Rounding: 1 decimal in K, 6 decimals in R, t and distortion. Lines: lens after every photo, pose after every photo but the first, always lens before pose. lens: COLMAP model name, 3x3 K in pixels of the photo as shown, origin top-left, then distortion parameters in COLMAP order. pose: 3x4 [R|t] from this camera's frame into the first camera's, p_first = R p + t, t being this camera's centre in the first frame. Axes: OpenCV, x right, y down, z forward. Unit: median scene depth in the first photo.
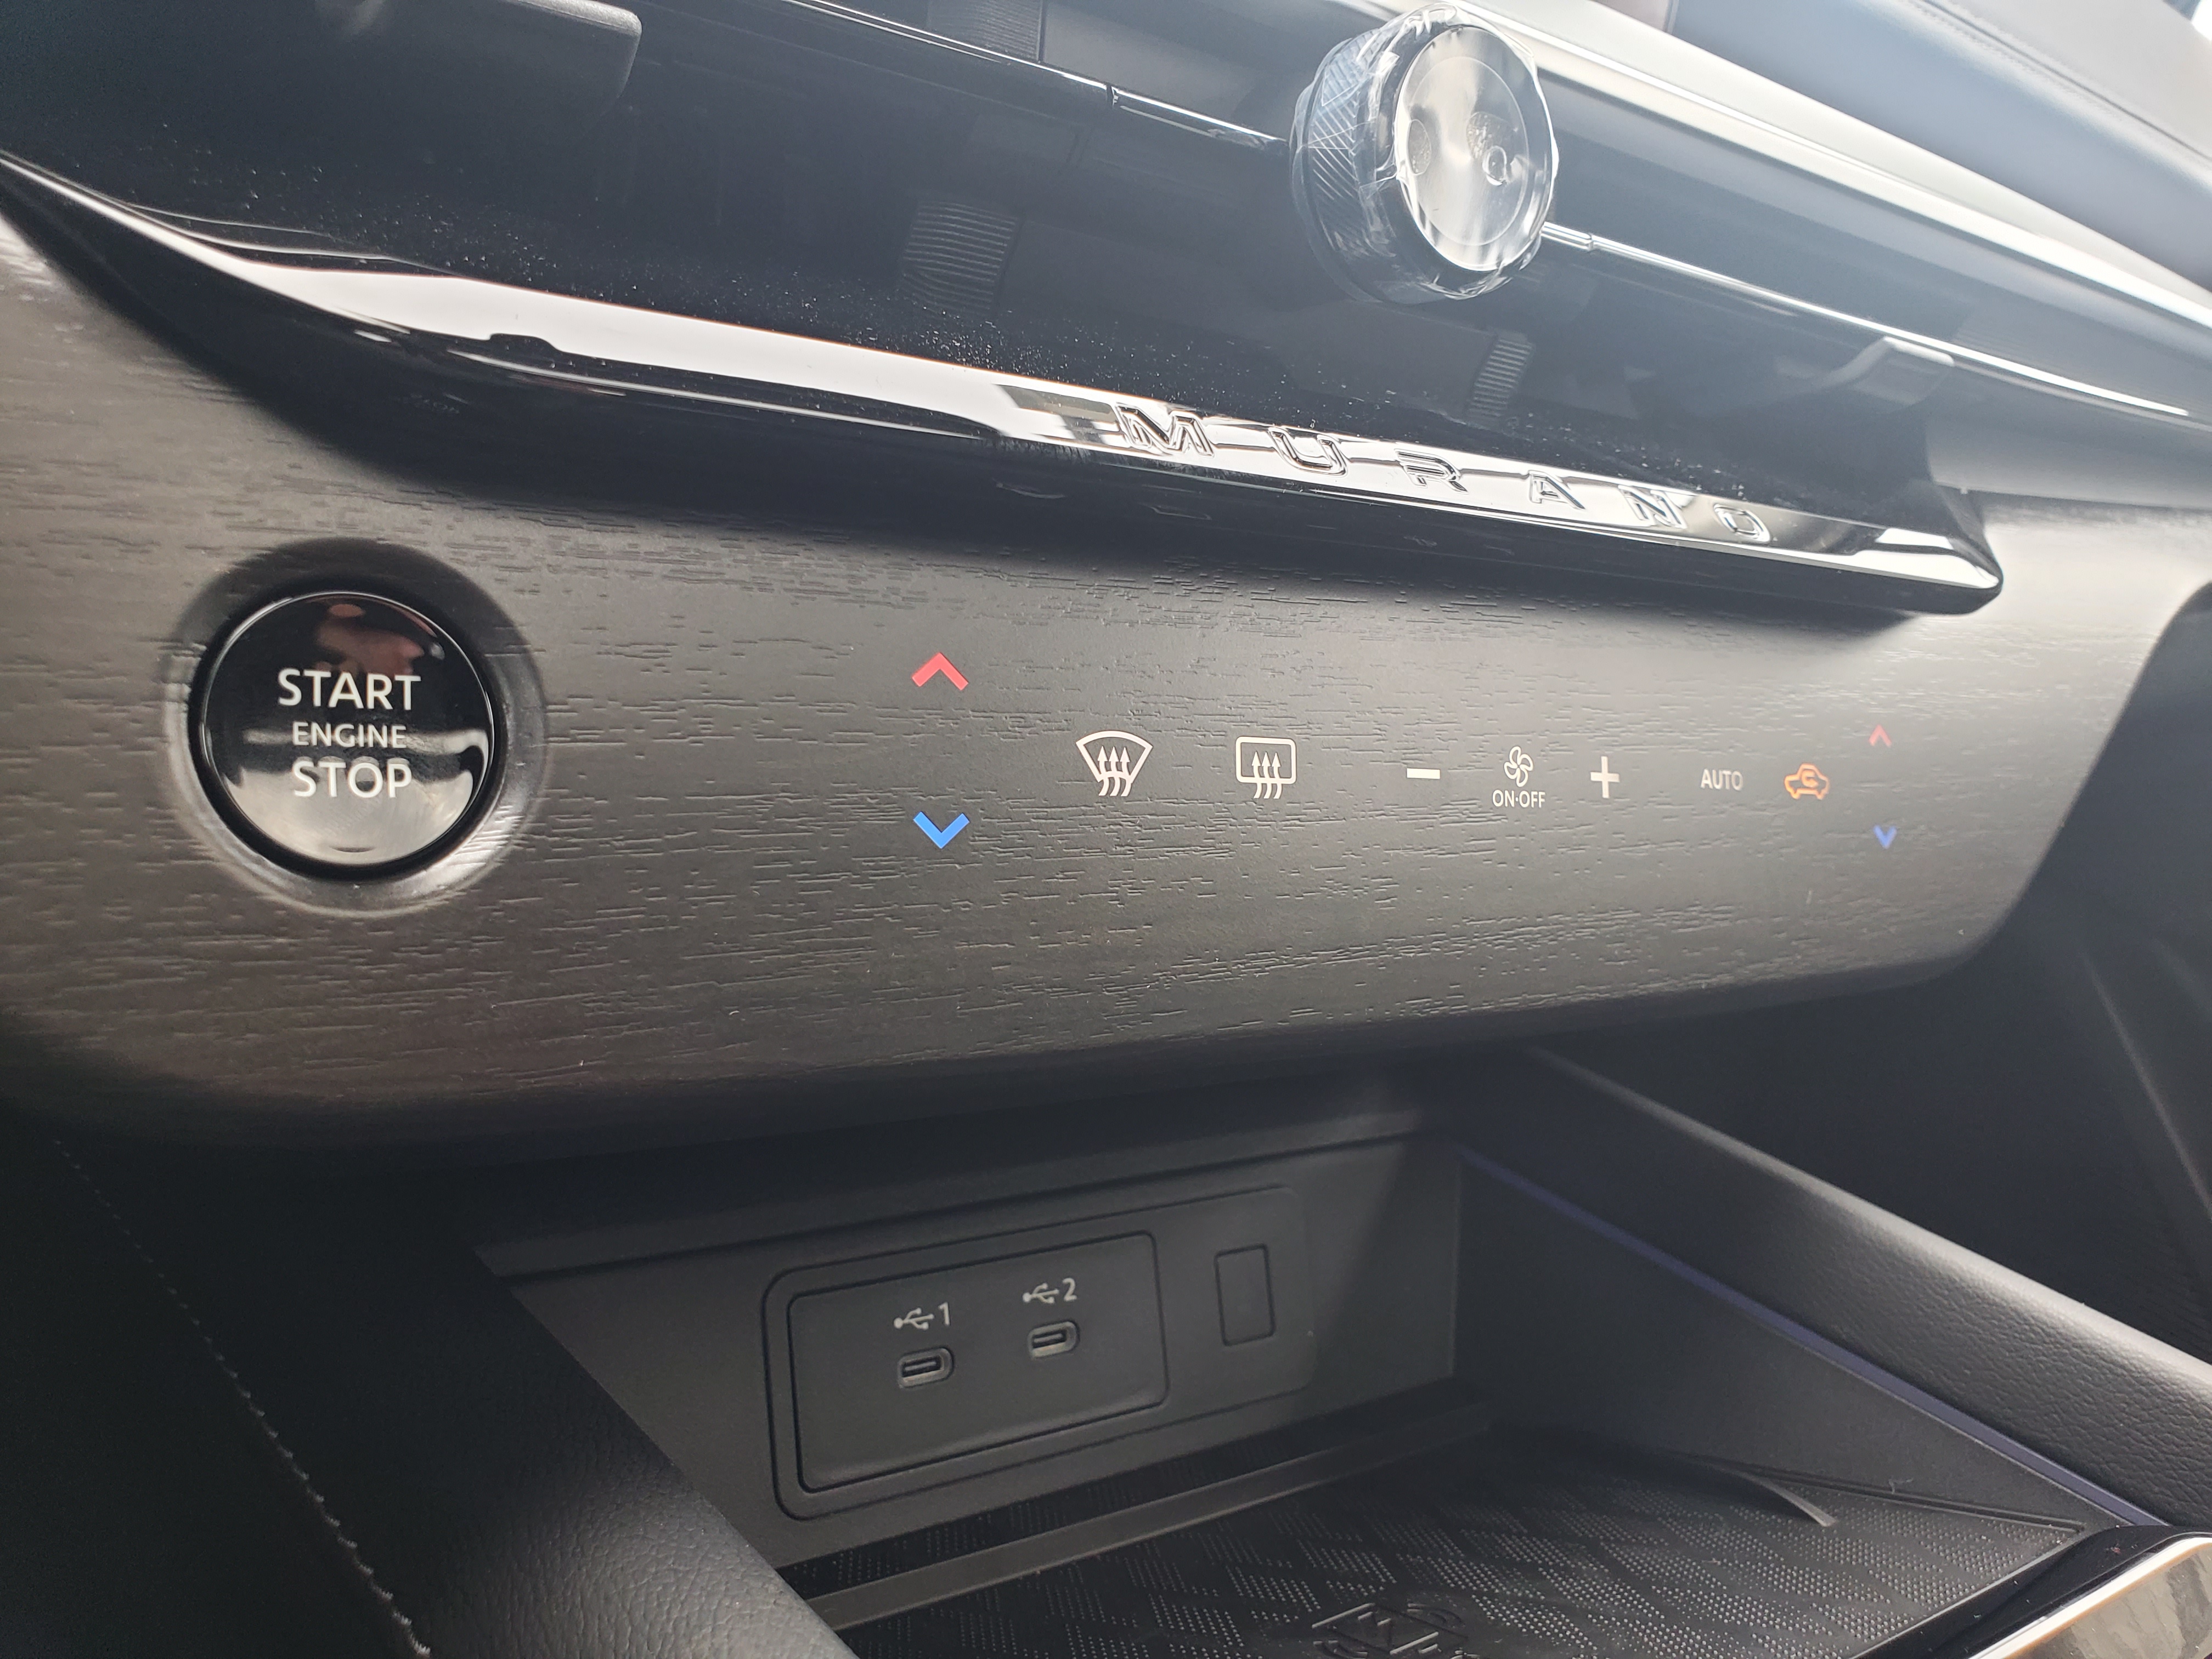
lens RADIAL K [[1726.6, 0, 1106.0], [0, 1726.6, 829.5], [0, 0, 1]] dist [-0.005435, 0.003244]
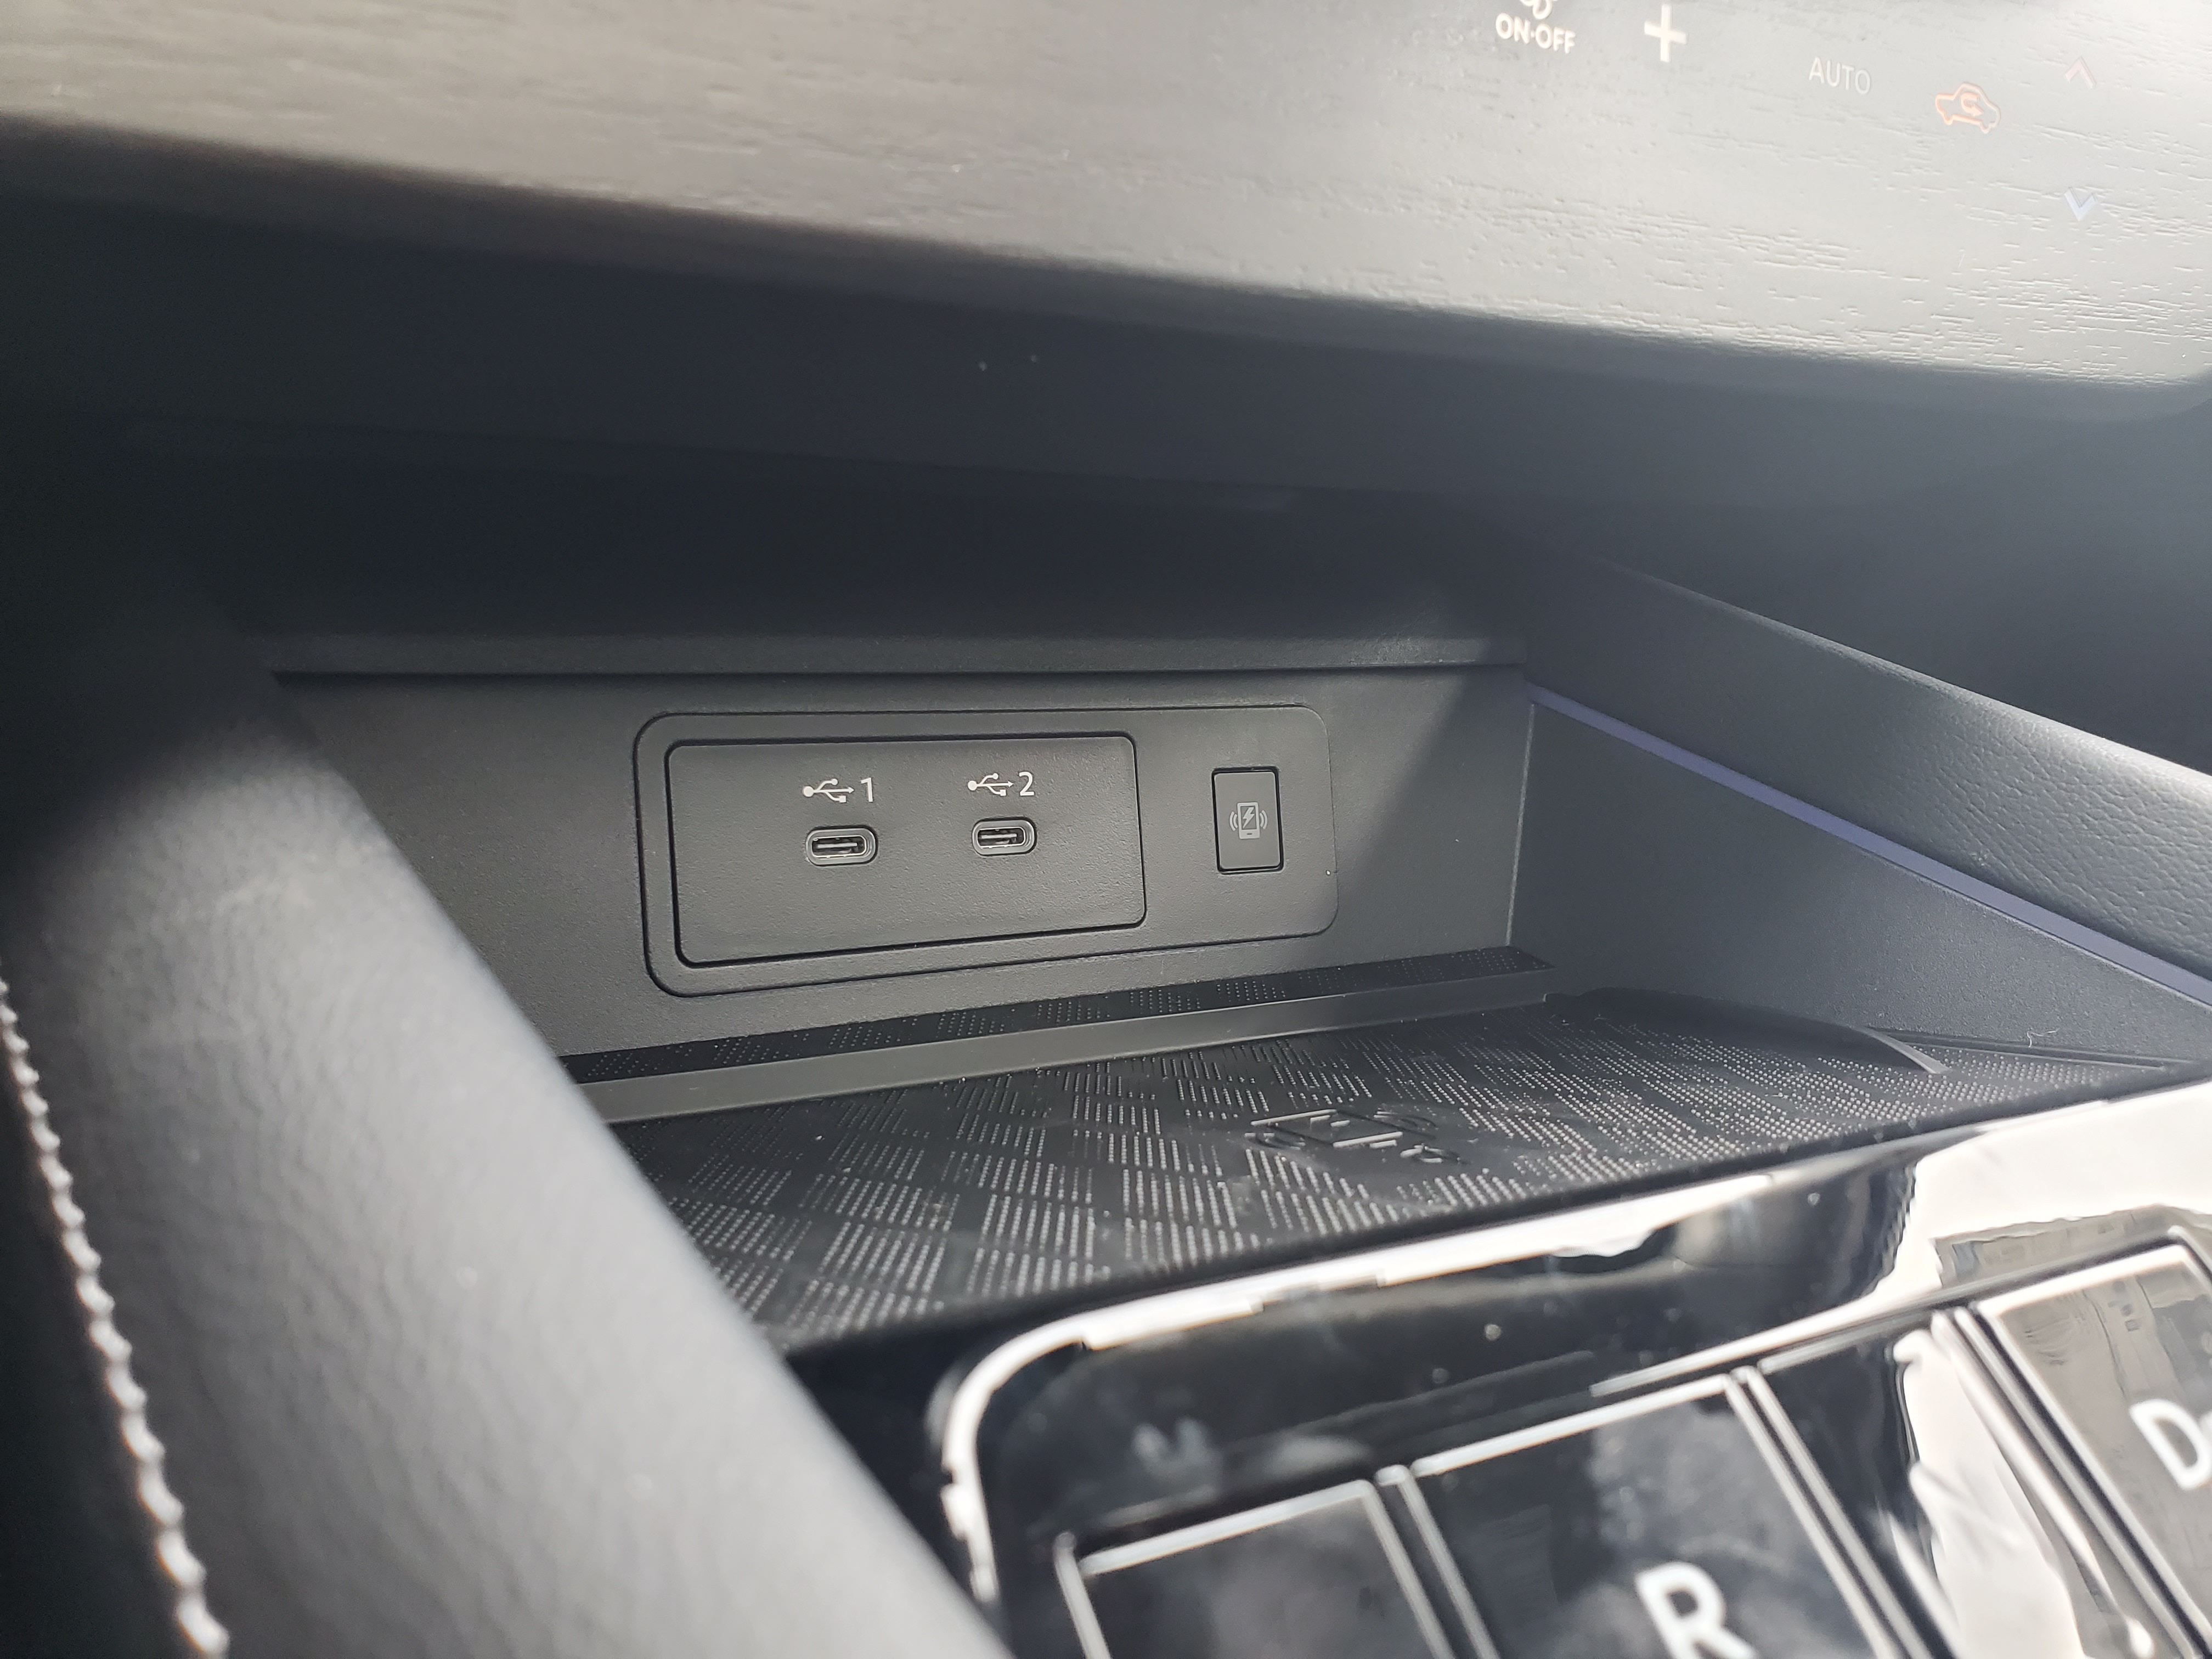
lens RADIAL K [[1700.7, 0, 1112.3], [0, 1700.7, 782.3], [0, 0, 1]] dist [0.054647, -0.070155]
pose [[0.992549, 0.023735, -0.119509, 0.131239], [-0.012730, 0.995676, 0.092014, 0.202091], [0.121176, -0.089807, 0.988560, 0.181952]]
